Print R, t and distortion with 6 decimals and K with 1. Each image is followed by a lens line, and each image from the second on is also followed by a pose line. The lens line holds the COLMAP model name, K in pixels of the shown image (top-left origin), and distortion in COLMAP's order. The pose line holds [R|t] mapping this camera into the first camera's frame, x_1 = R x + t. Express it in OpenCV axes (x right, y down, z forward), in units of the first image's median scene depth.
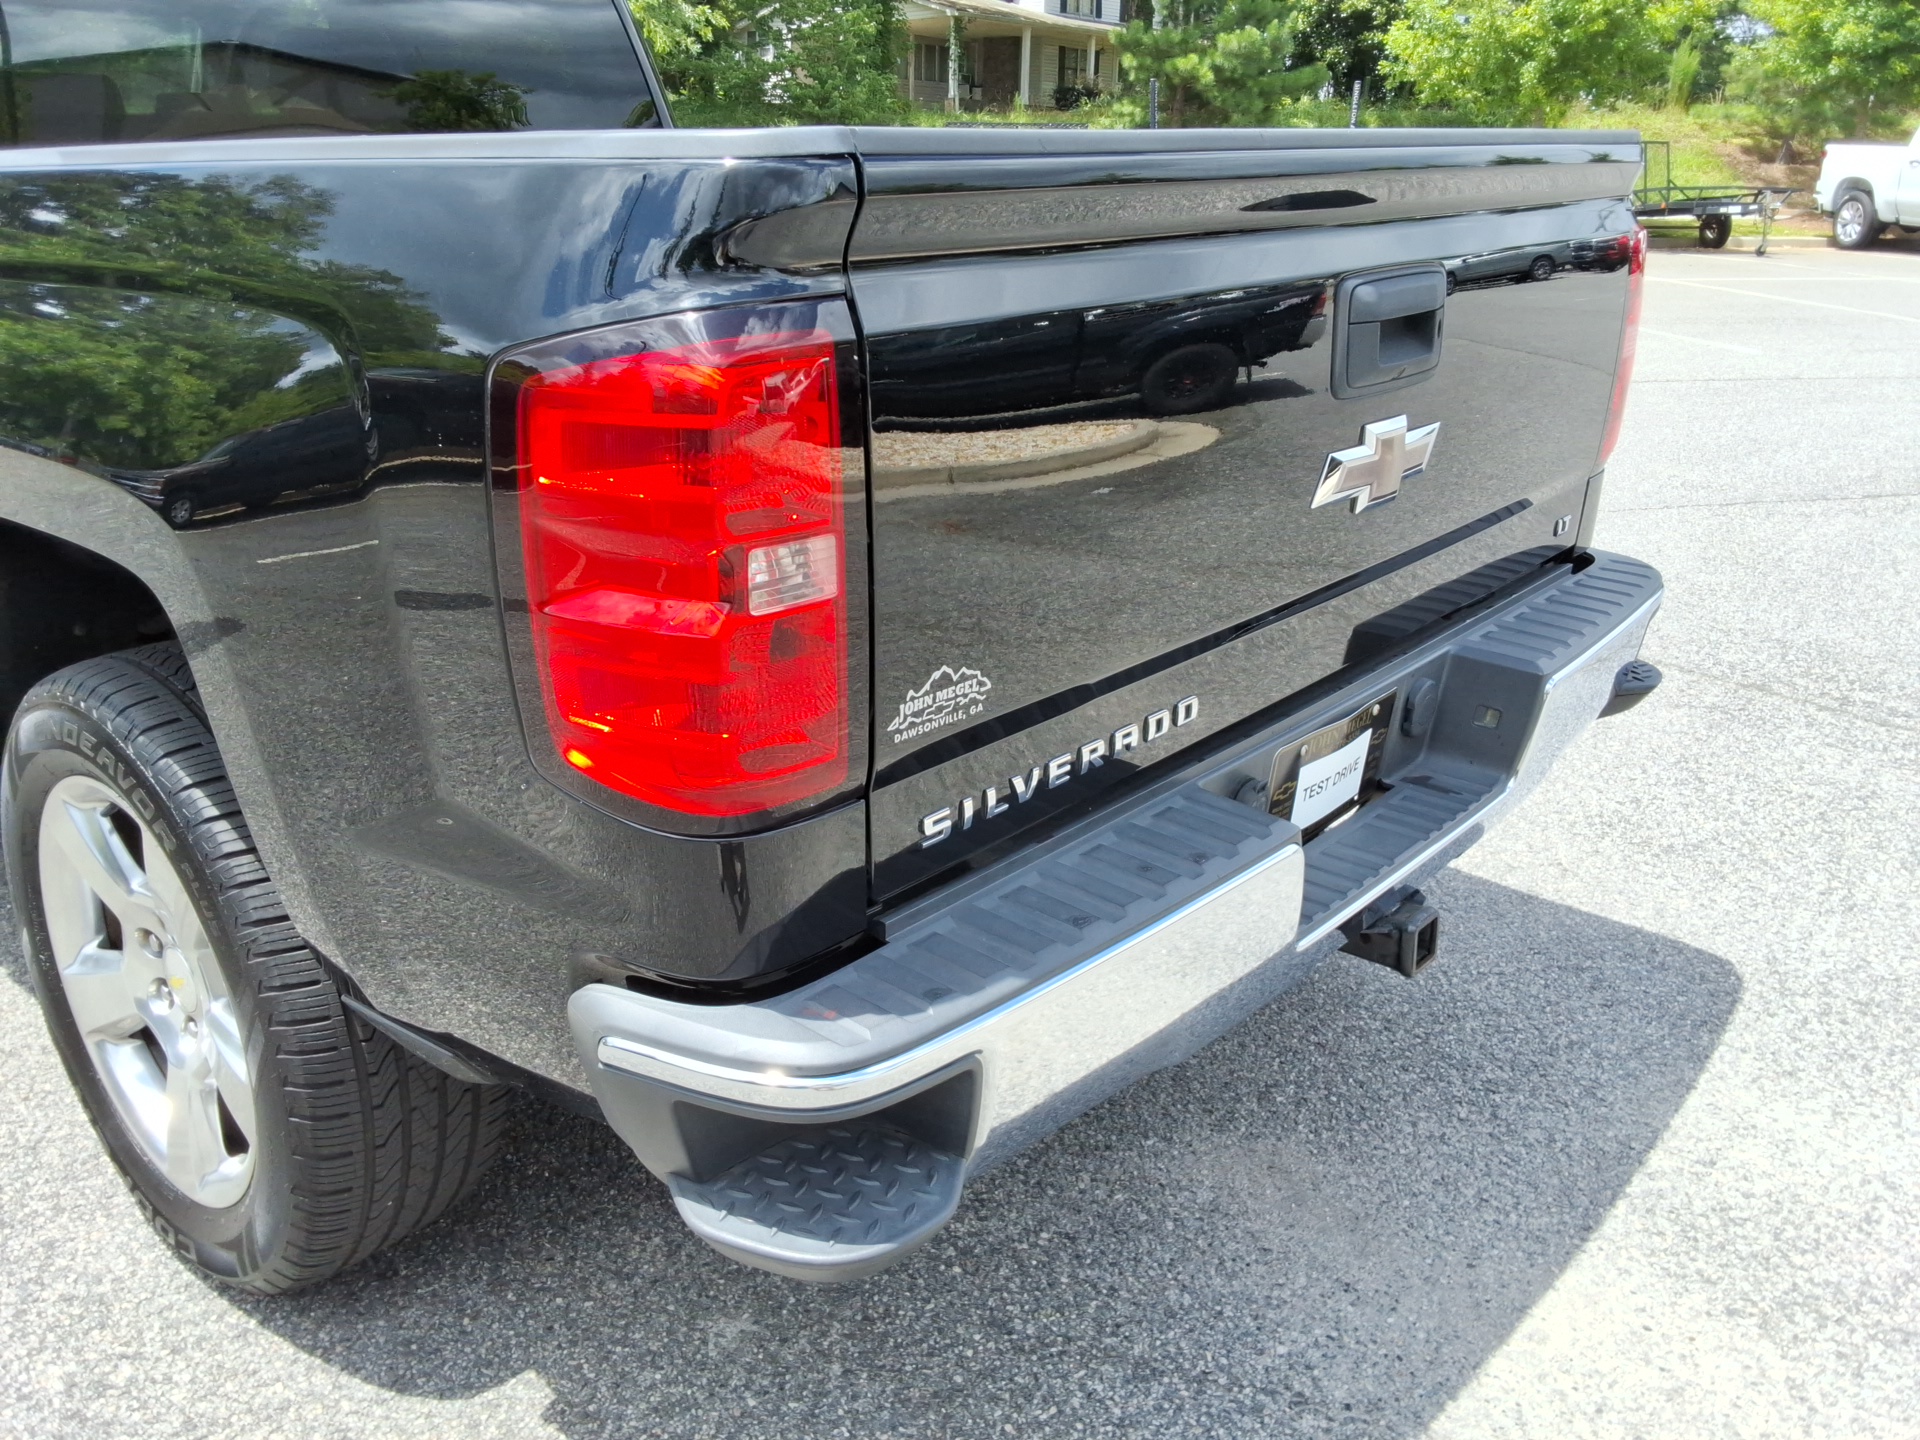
lens RADIAL K [[1554.9, 0, 977.2], [0, 1554.9, 690.6], [0, 0, 1]] dist [0.120587, -0.210897]
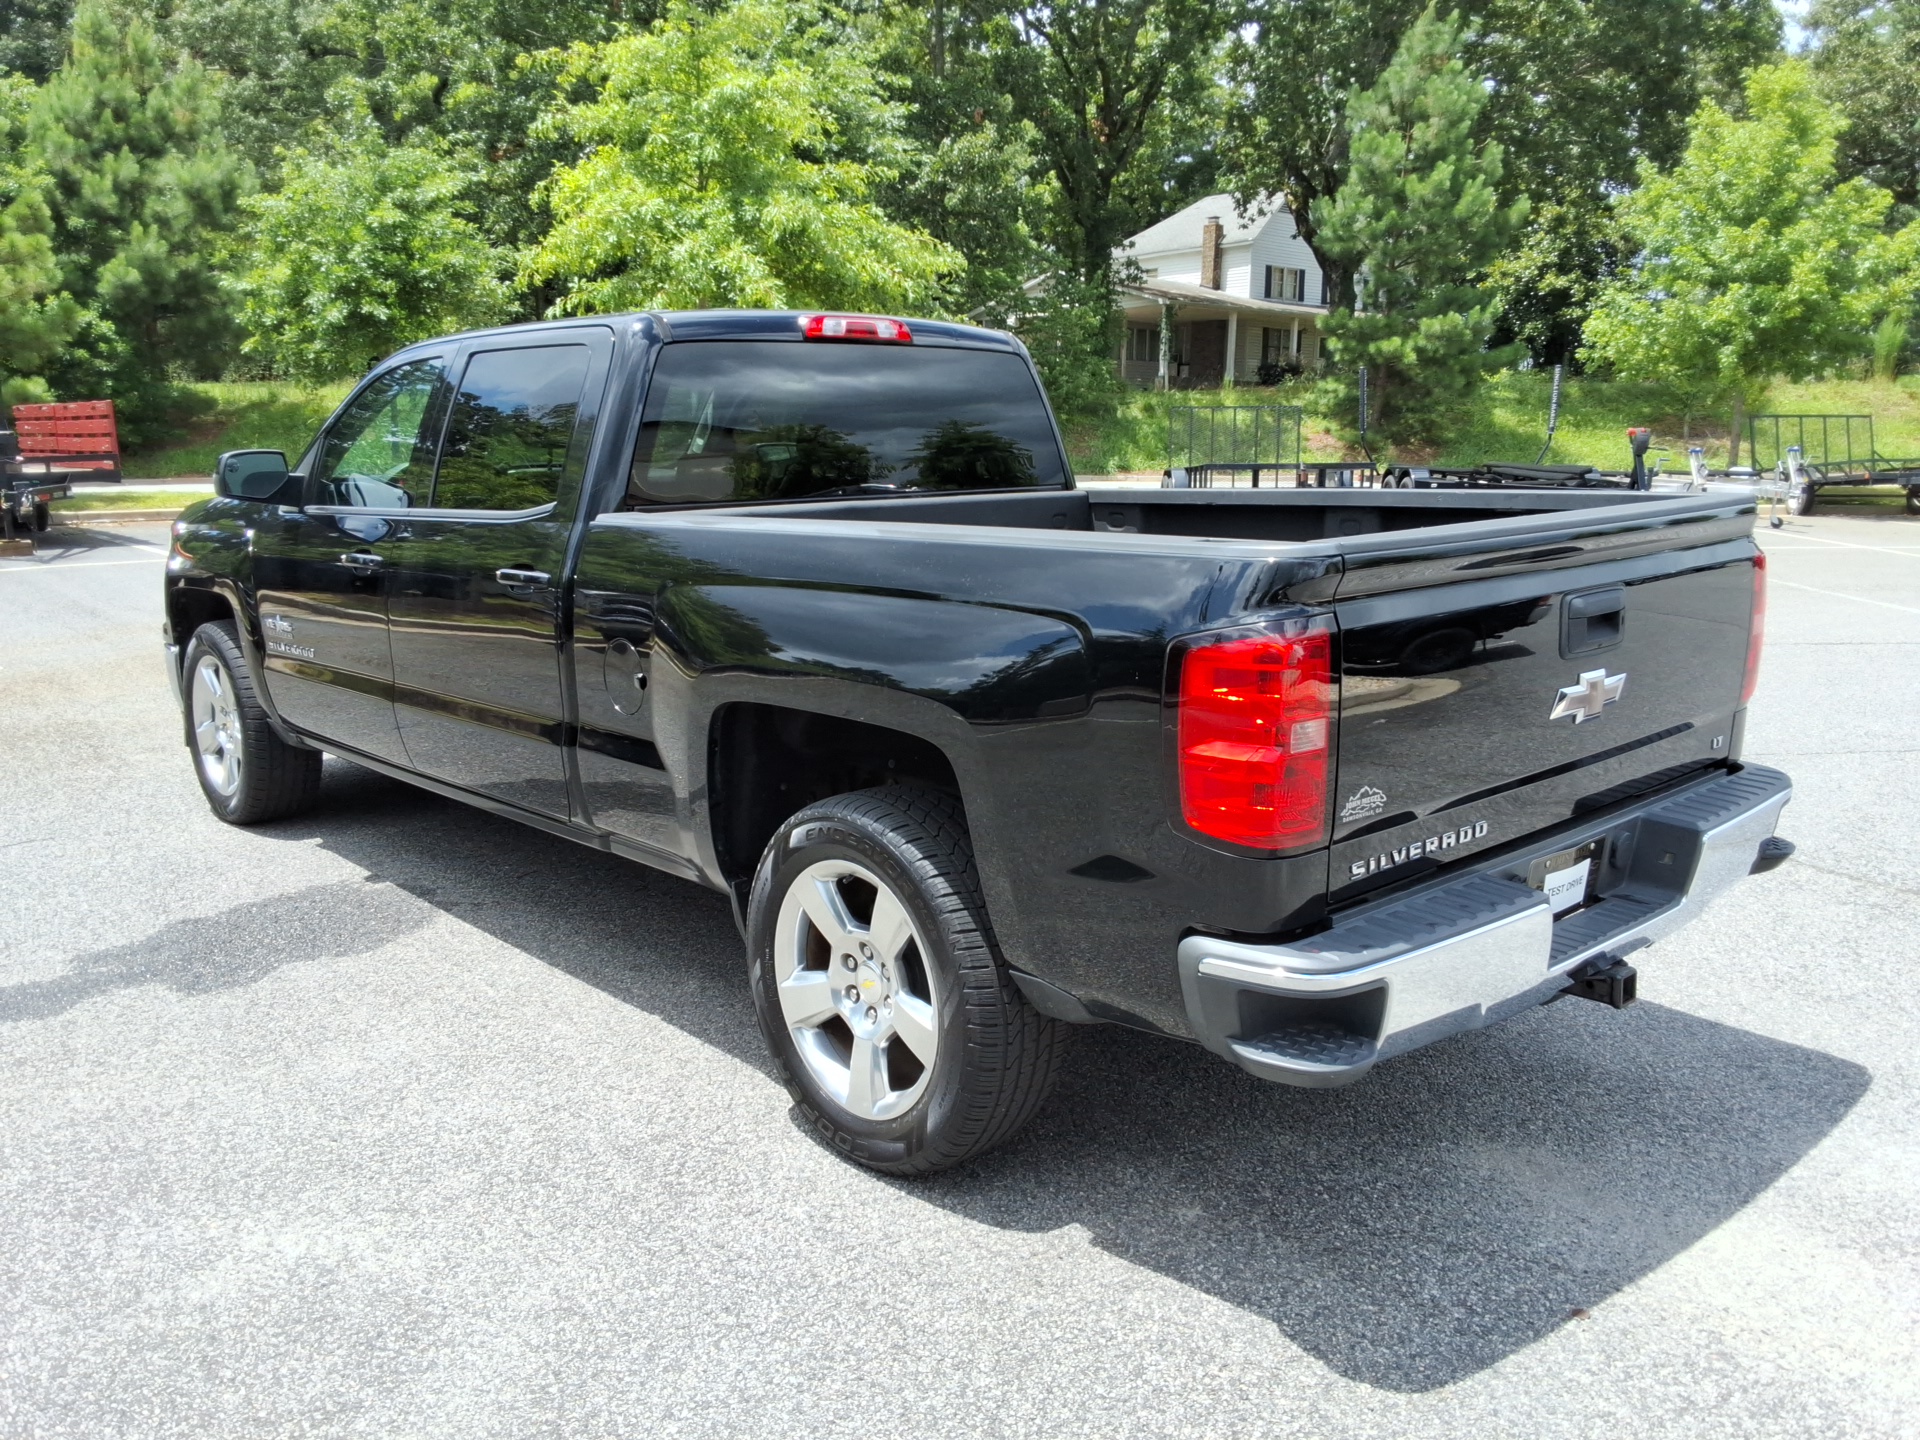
lens RADIAL K [[1554.9, 0, 977.2], [0, 1554.9, 690.6], [0, 0, 1]] dist [0.120587, -0.210897]
pose [[0.992318, 0.013022, -0.123028, -0.151815], [-0.032132, 0.987447, -0.154650, 0.106572], [0.119470, 0.157415, 0.980279, -0.596693]]
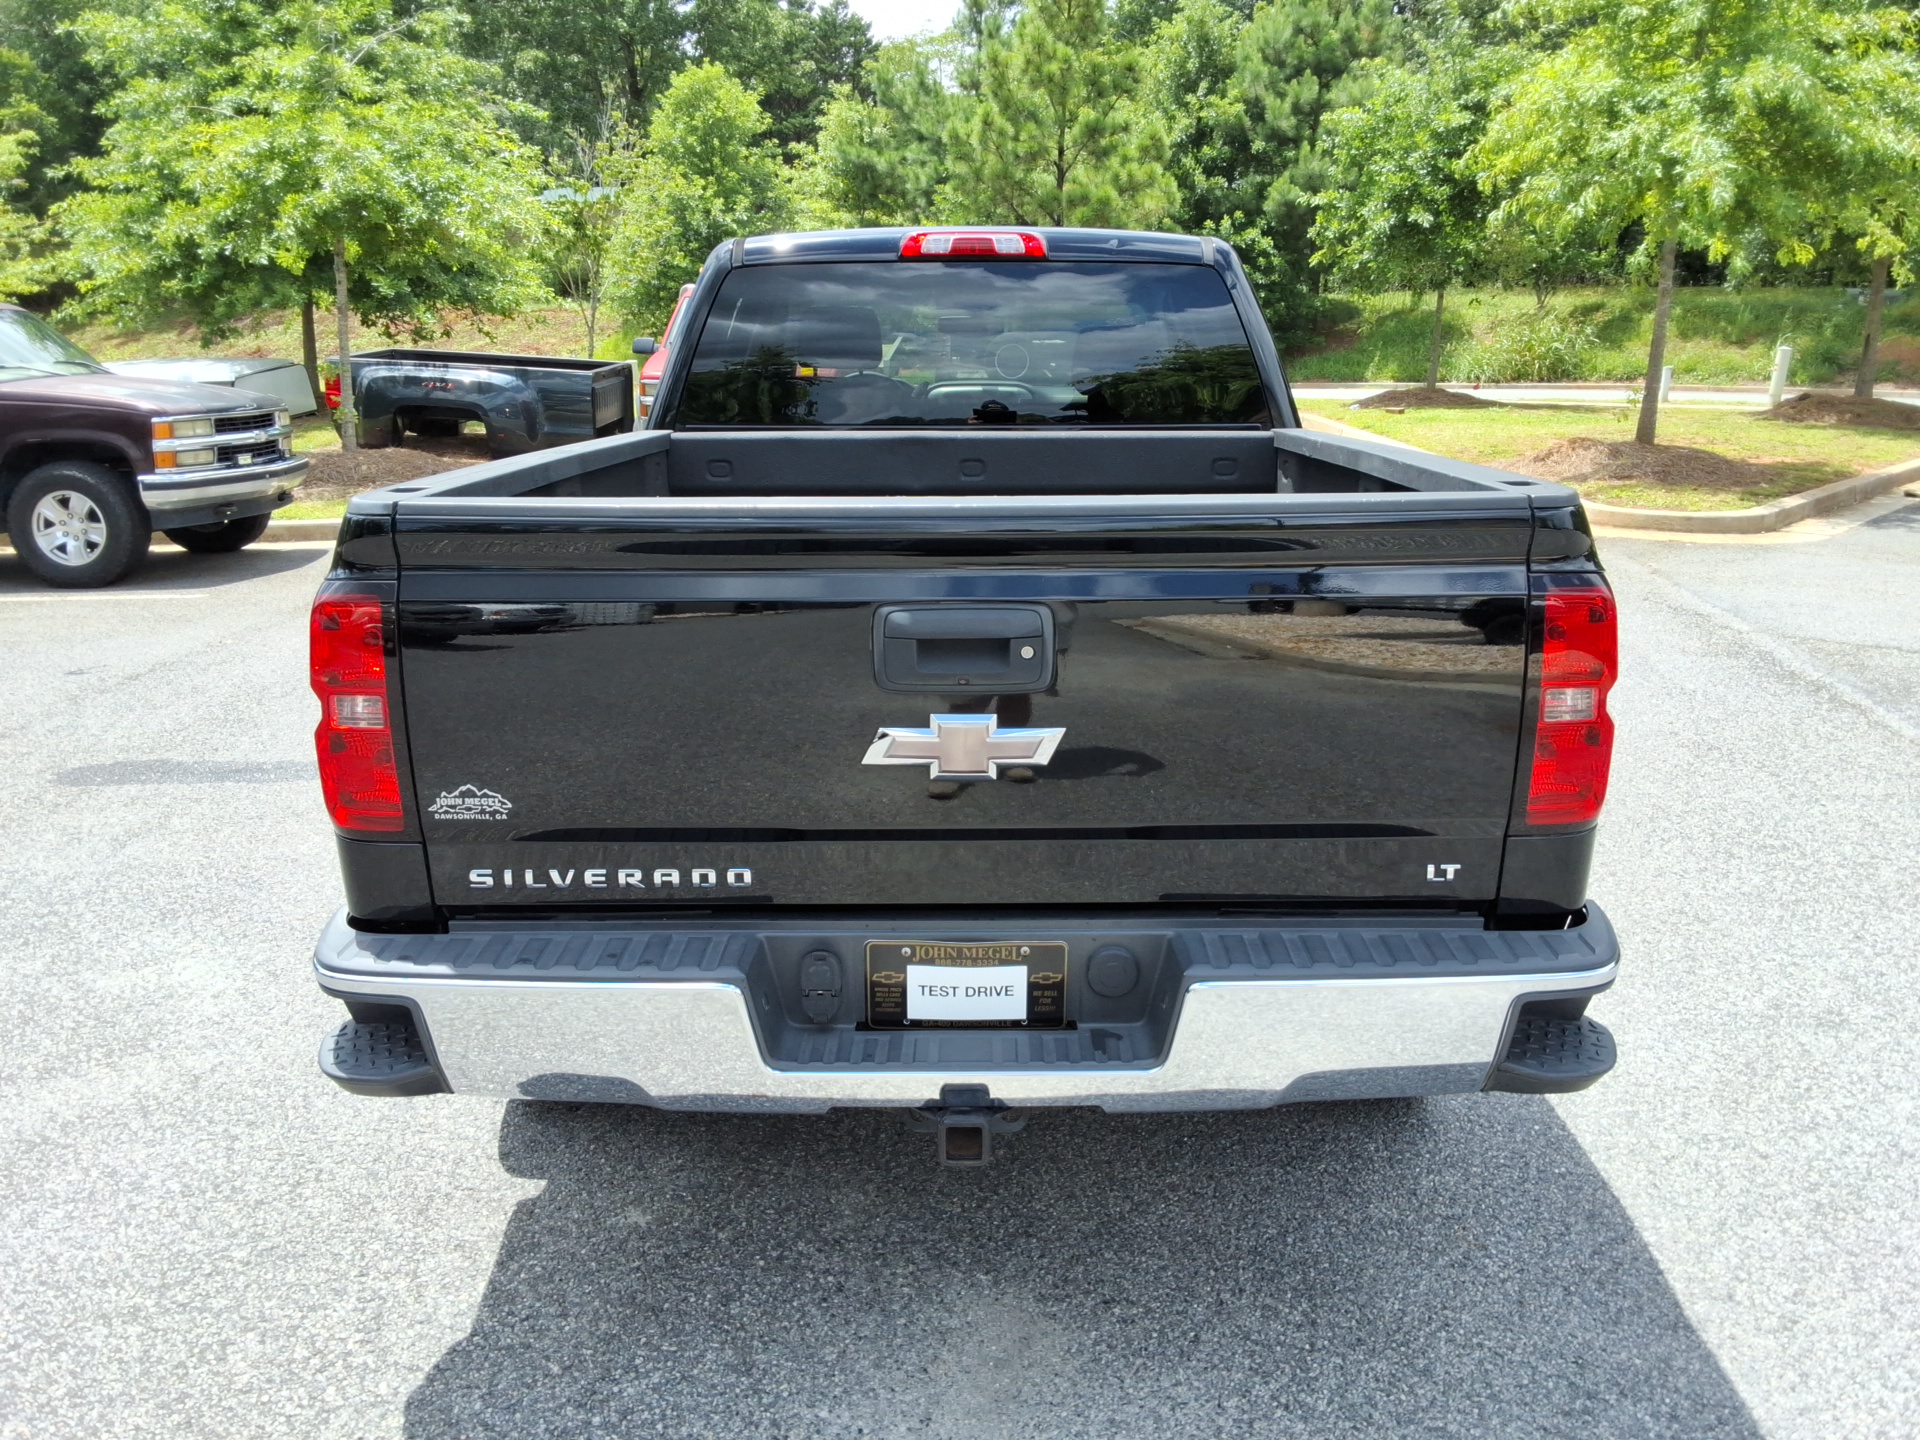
lens RADIAL K [[1554.9, 0, 977.2], [0, 1554.9, 690.6], [0, 0, 1]] dist [0.120587, -0.210897]
pose [[0.636279, 0.170001, -0.752495, 0.927168], [-0.245867, 0.969240, 0.011073, -0.155996], [0.731230, 0.177968, 0.658505, 0.123850]]
